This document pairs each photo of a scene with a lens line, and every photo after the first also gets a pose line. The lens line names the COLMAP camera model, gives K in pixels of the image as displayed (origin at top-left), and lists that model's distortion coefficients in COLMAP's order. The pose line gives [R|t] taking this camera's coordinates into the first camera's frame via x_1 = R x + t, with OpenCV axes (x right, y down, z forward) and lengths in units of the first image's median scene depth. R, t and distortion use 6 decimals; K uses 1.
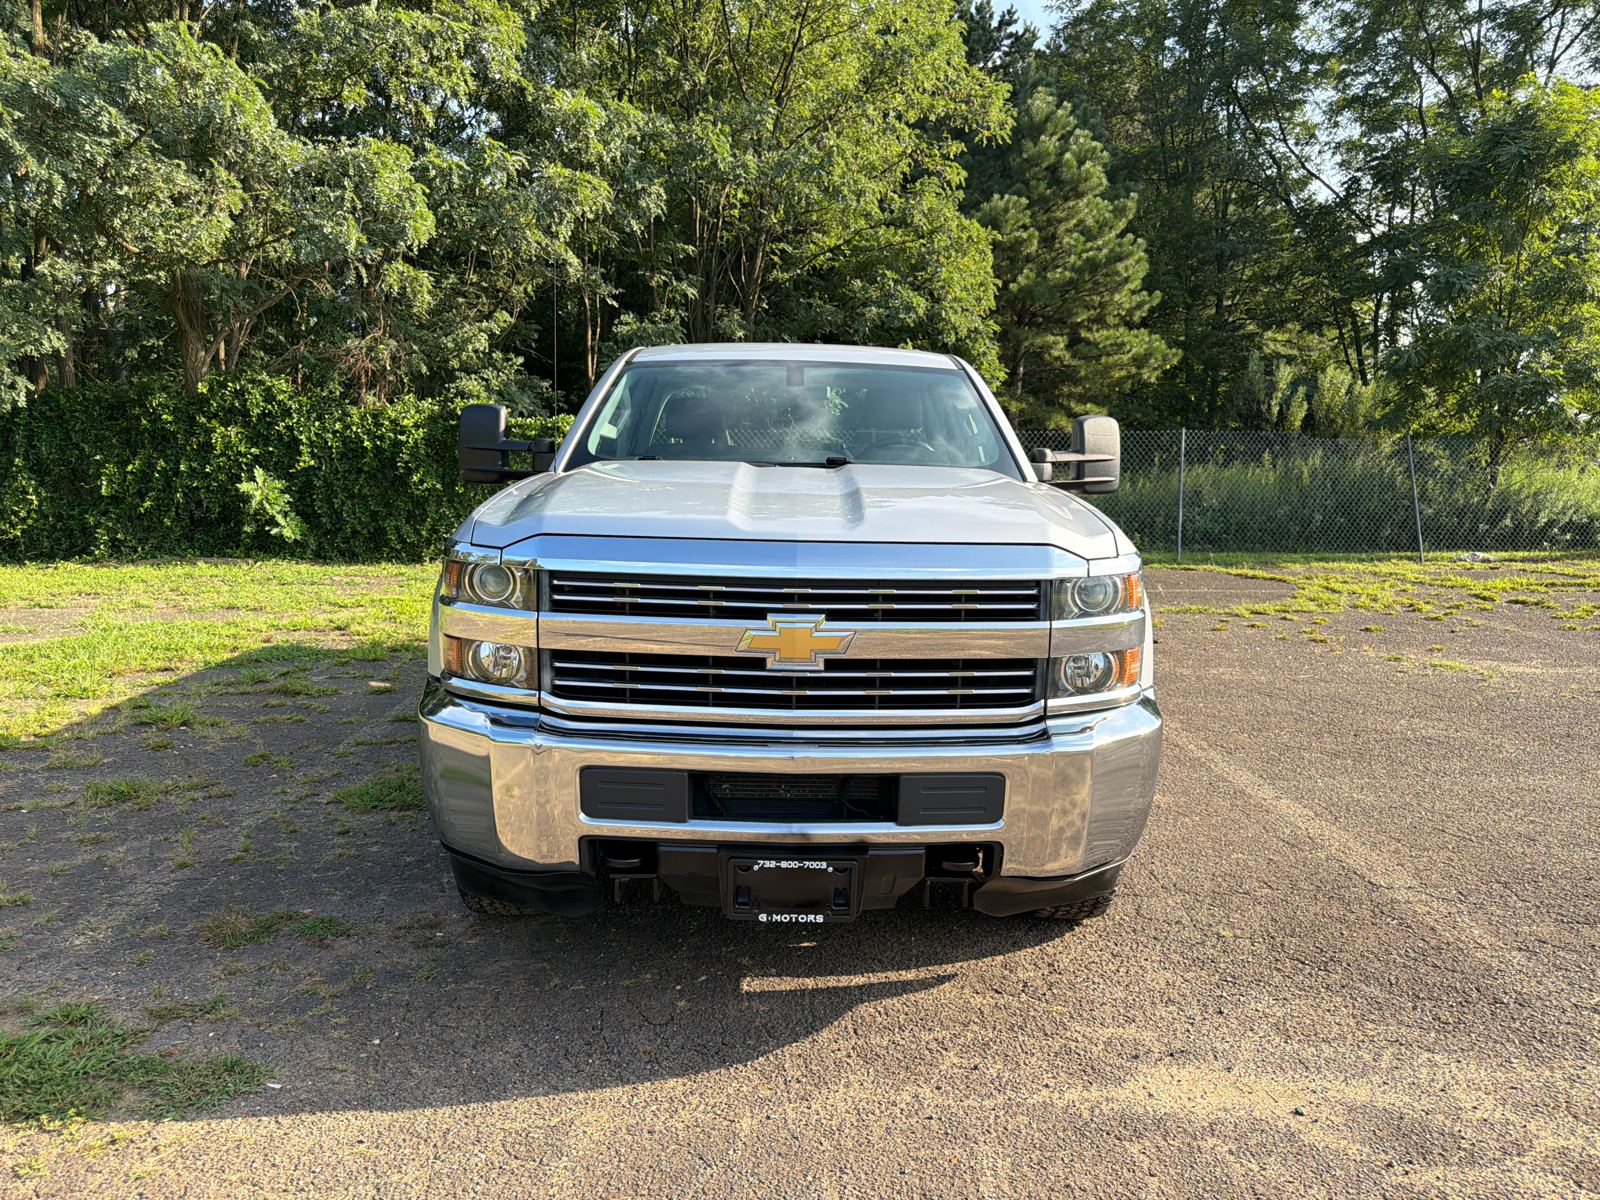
lens RADIAL K [[1151.3, 0, 800.8], [0, 1151.3, 625.0], [0, 0, 1]] dist [0.056226, -0.073826]
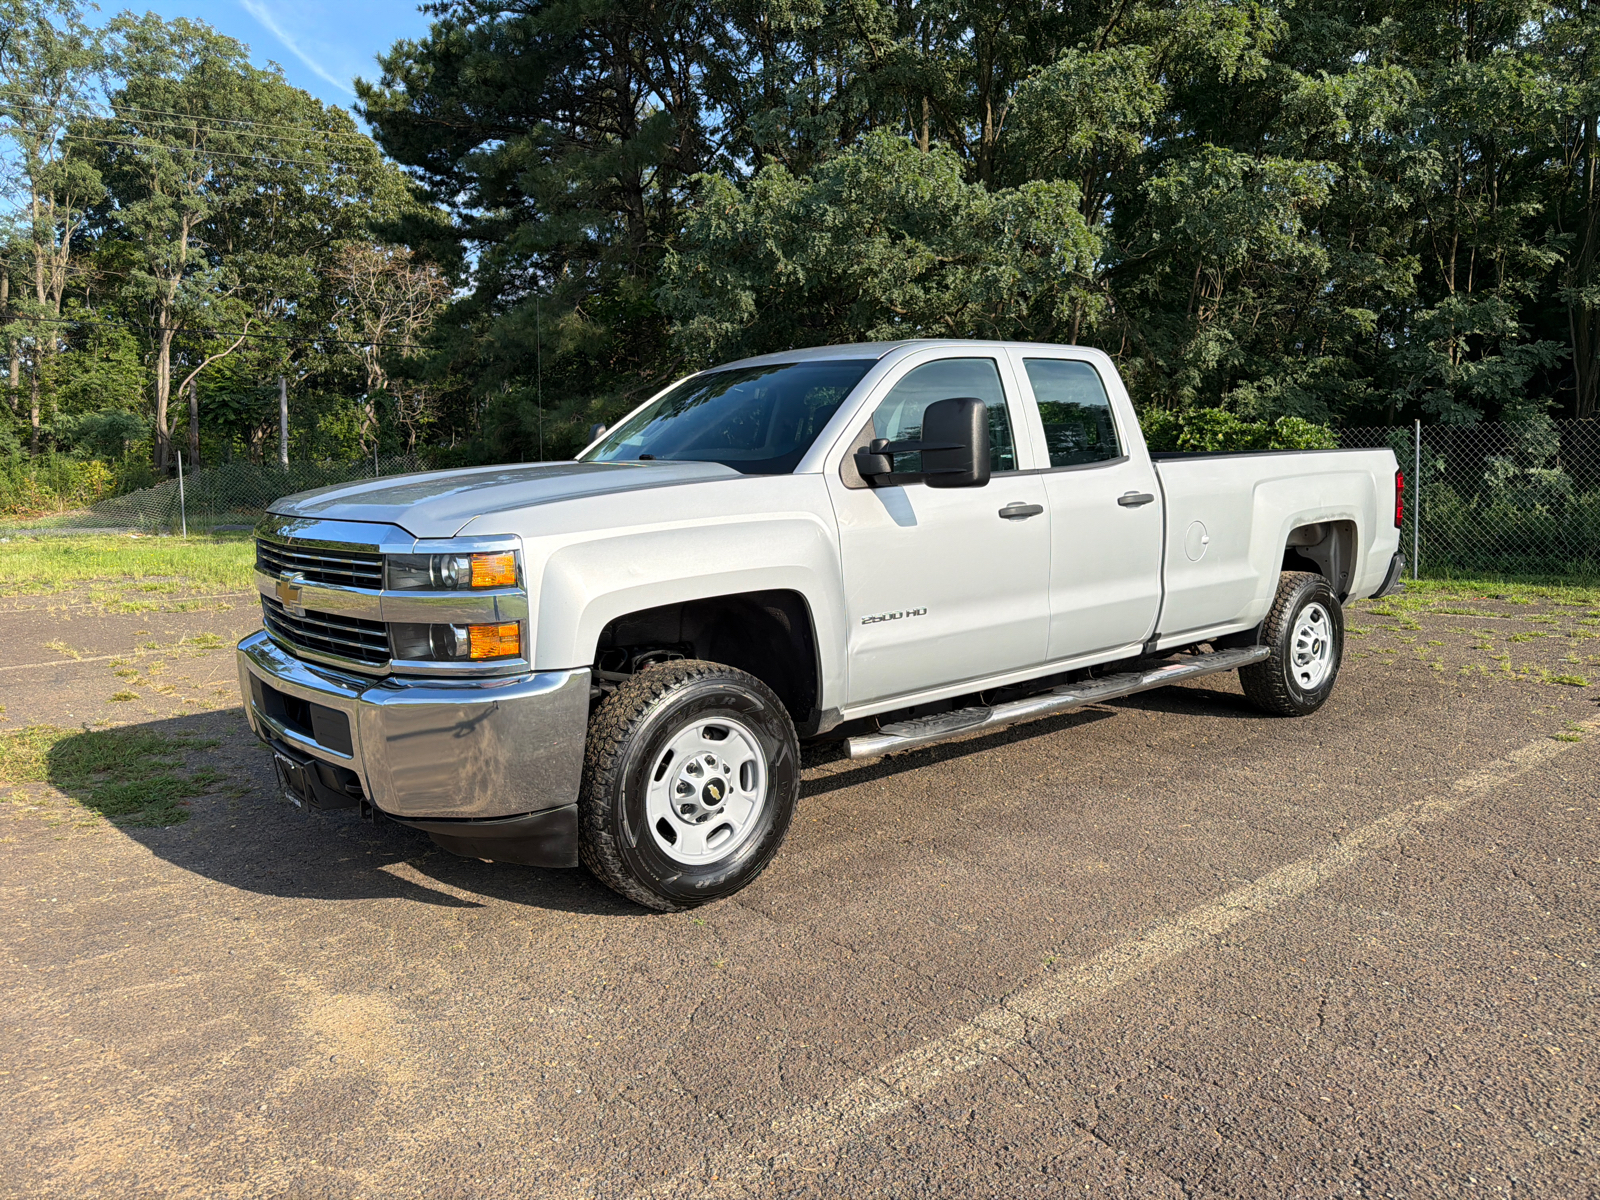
lens RADIAL K [[1119.2, 0, 800.5], [0, 1119.2, 631.0], [0, 0, 1]] dist [0.043638, -0.074535]
pose [[0.634403, 0.084111, -0.768413, 0.998244], [-0.087650, 0.995479, 0.036602, -0.030301], [0.768017, 0.044131, 0.638907, 0.448058]]
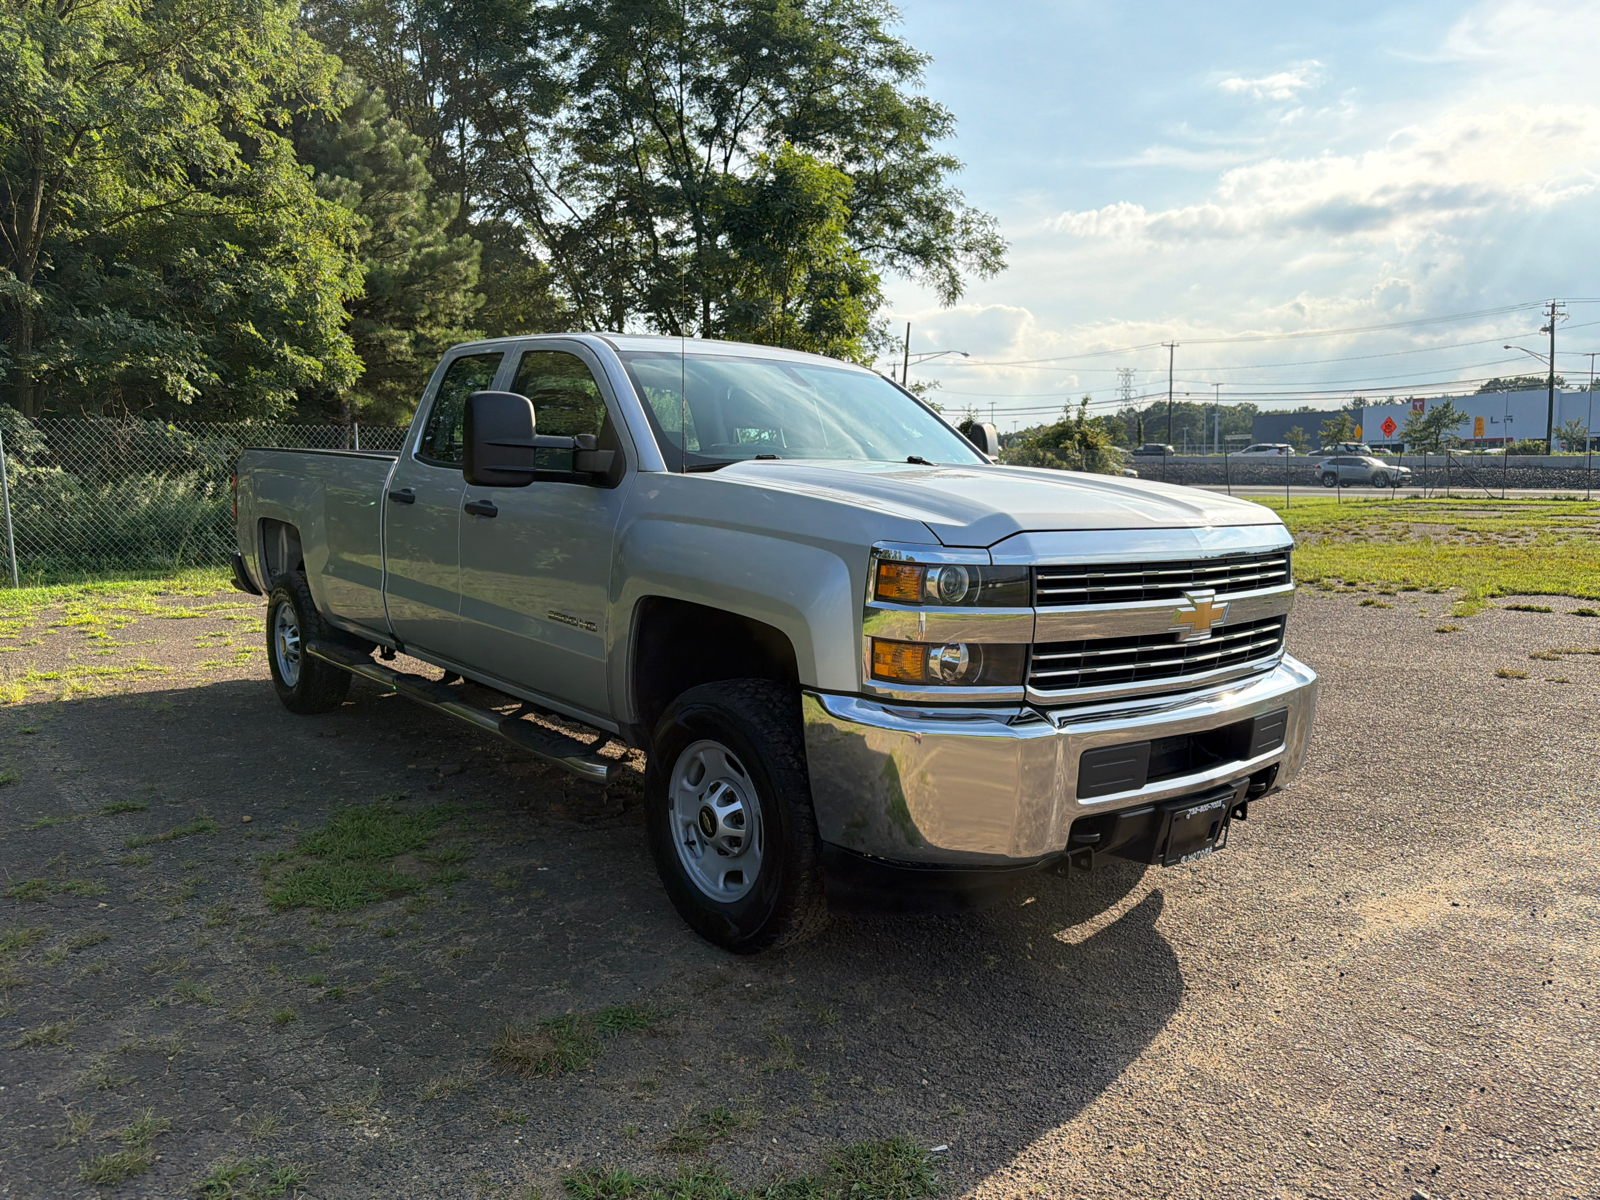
lens RADIAL K [[1159.8, 0, 799.7], [0, 1159.8, 612.8], [0, 0, 1]] dist [0.025616, -0.032016]
pose [[0.778696, -0.081364, 0.622104, -0.751860], [0.087703, 0.995936, 0.020478, -0.033442], [-0.621242, 0.038614, 0.782667, 0.239630]]
